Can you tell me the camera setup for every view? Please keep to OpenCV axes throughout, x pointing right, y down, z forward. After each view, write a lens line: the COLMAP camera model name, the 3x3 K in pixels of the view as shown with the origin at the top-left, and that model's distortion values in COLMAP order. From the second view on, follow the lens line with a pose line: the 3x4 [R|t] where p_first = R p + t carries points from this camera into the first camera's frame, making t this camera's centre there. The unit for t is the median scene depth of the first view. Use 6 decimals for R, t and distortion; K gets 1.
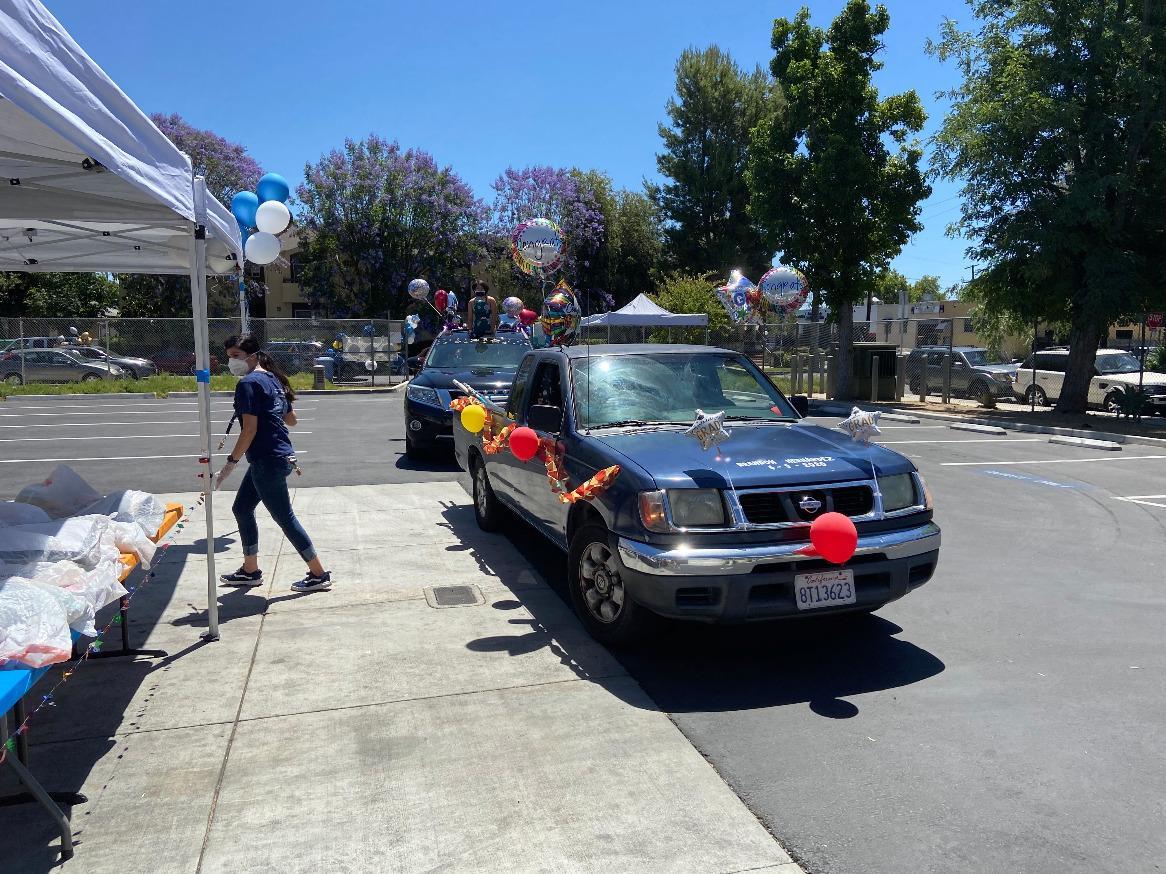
lens RADIAL K [[909.8, 0, 547.7], [0, 909.8, 406.4], [0, 0, 1]] dist [0.066420, -0.128481]
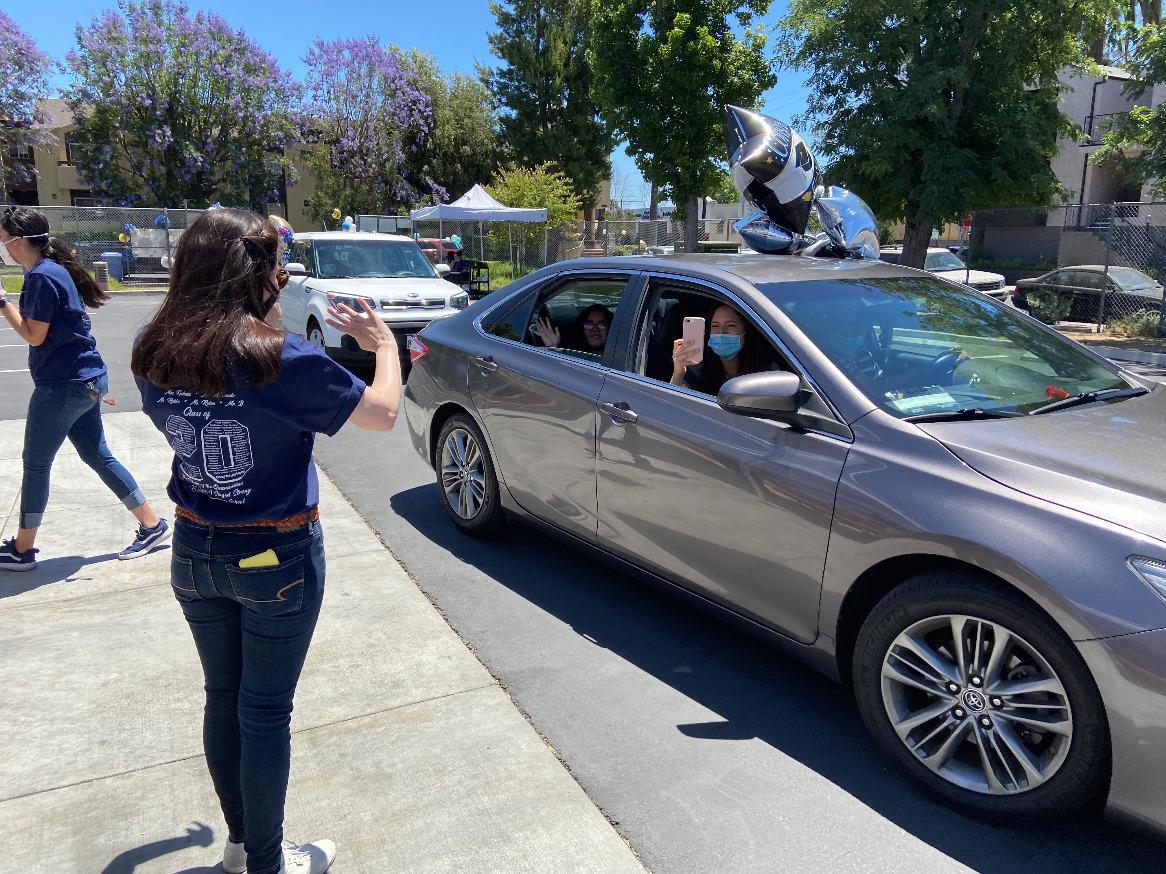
lens RADIAL K [[902.4, 0, 586.2], [0, 902.4, 414.1], [0, 0, 1]] dist [0.107725, -0.173227]
pose [[0.975355, -0.033963, 0.218012, 0.001830], [0.008206, 0.992982, 0.117981, -0.001730], [-0.220489, -0.113285, 0.968788, 0.071464]]
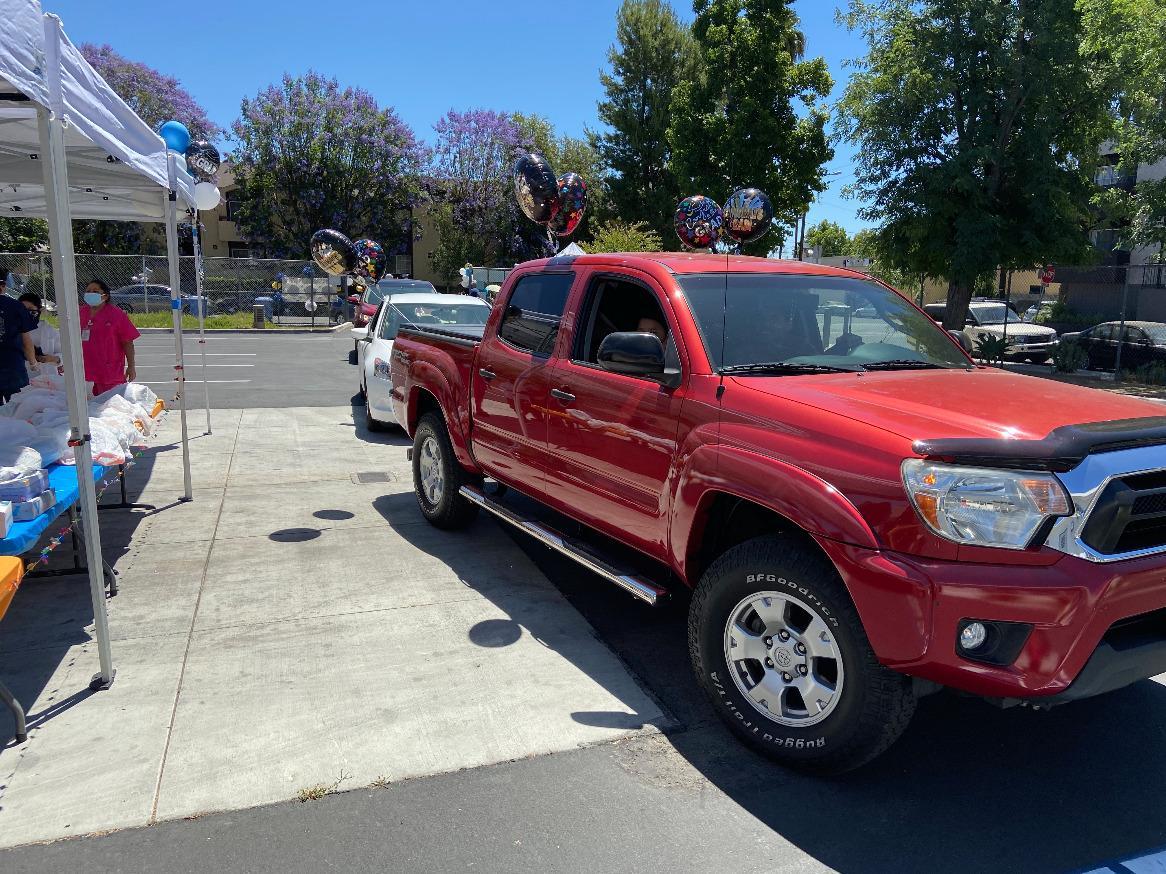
lens RADIAL K [[939.5, 0, 577.2], [0, 939.5, 428.2], [0, 0, 1]] dist [0.025120, -0.017964]
pose [[0.996529, 0.008182, 0.082849, 0.023951], [-0.014504, 0.997003, 0.075996, 0.009314], [-0.081979, -0.076934, 0.993660, -0.112195]]
